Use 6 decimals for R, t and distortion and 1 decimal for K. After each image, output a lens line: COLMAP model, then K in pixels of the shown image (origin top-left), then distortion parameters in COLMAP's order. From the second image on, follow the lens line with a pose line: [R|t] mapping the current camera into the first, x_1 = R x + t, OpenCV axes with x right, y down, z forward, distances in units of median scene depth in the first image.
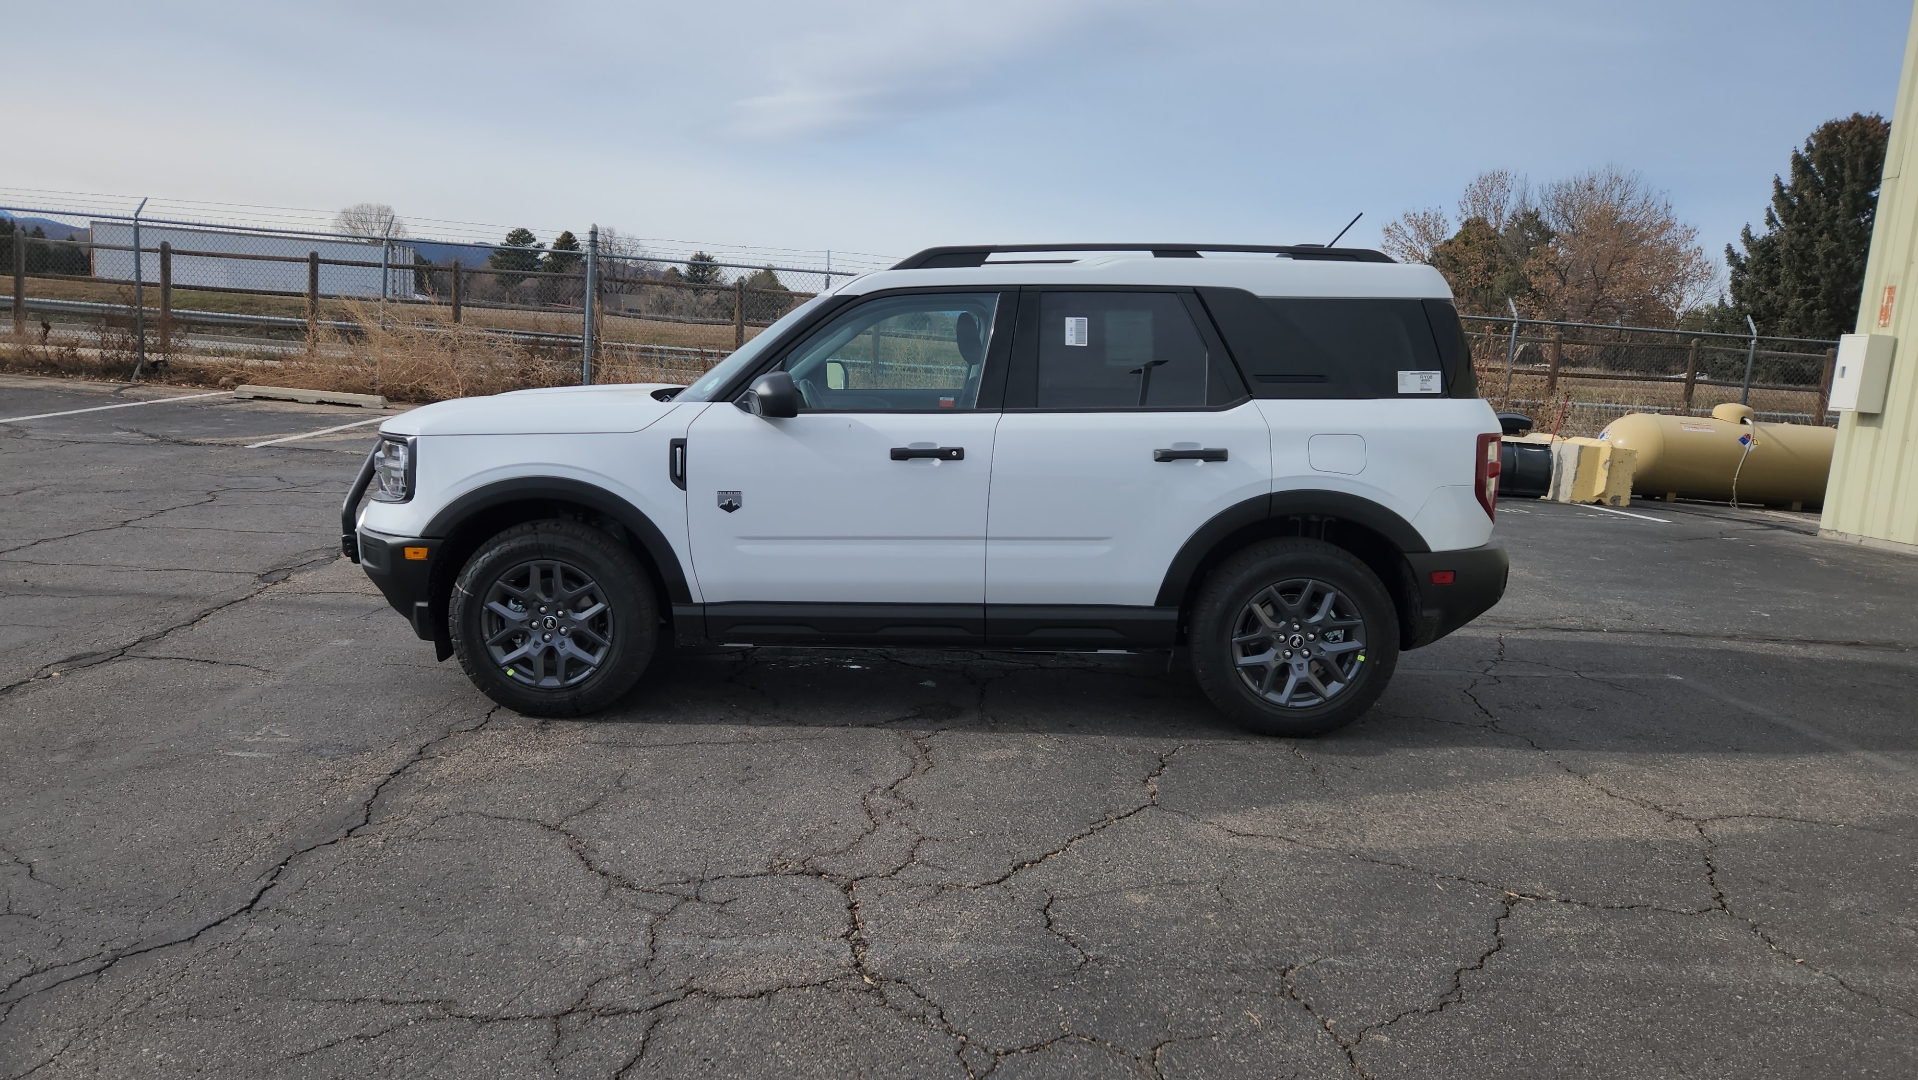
lens RADIAL K [[1280.8, 0, 911.8], [0, 1280.8, 545.7], [0, 0, 1]] dist [0.070200, -0.055682]
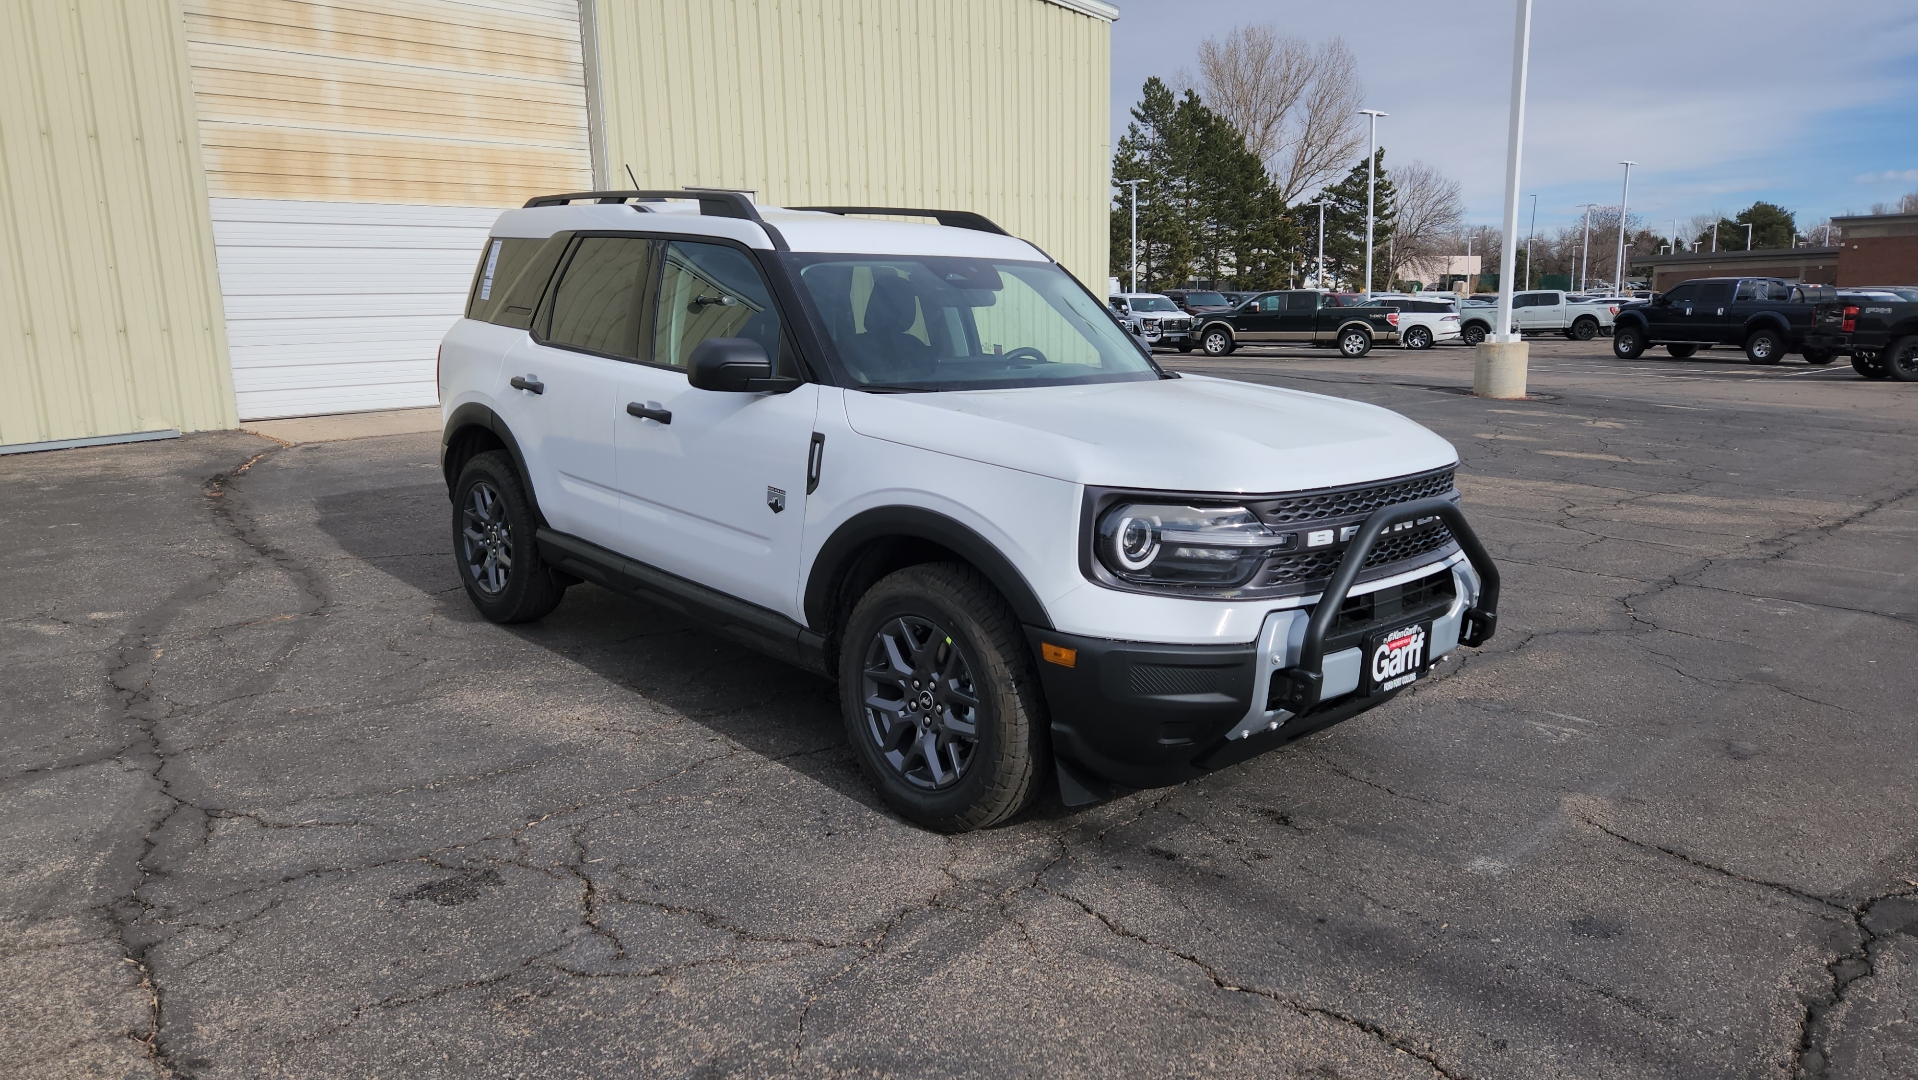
lens RADIAL K [[1274.9, 0, 927.7], [0, 1274.9, 539.5], [0, 0, 1]] dist [0.075629, -0.059868]
pose [[-0.689133, -0.189407, 0.699443, -0.783332], [0.074032, 0.941782, 0.327973, -0.336793], [-0.720843, 0.277799, -0.634991, 1.830981]]
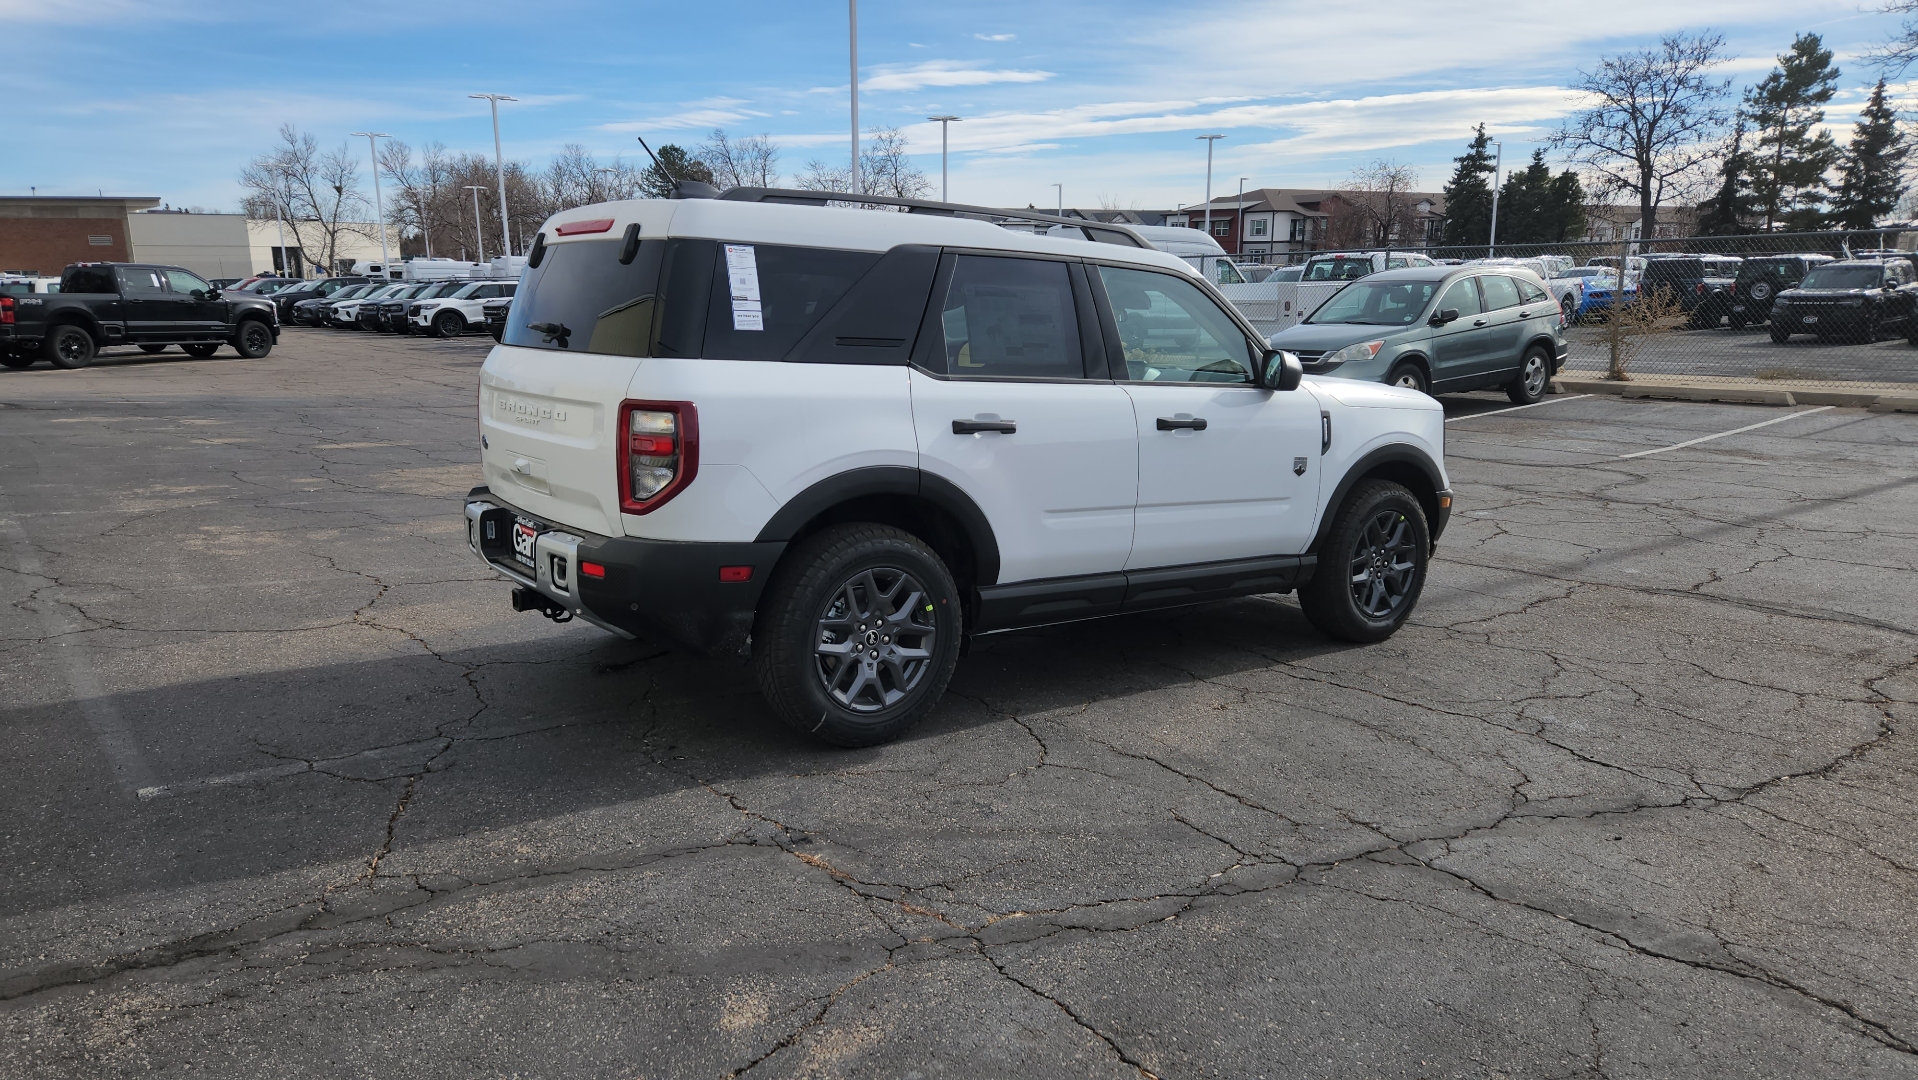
lens RADIAL K [[1280.8, 0, 911.8], [0, 1280.8, 545.7], [0, 0, 1]] dist [0.070200, -0.055682]
pose [[-0.799255, 0.058850, -0.598103, 0.813436], [-0.142195, 0.948420, 0.283336, -0.303589], [0.583928, 0.311505, -0.749662, 2.040466]]
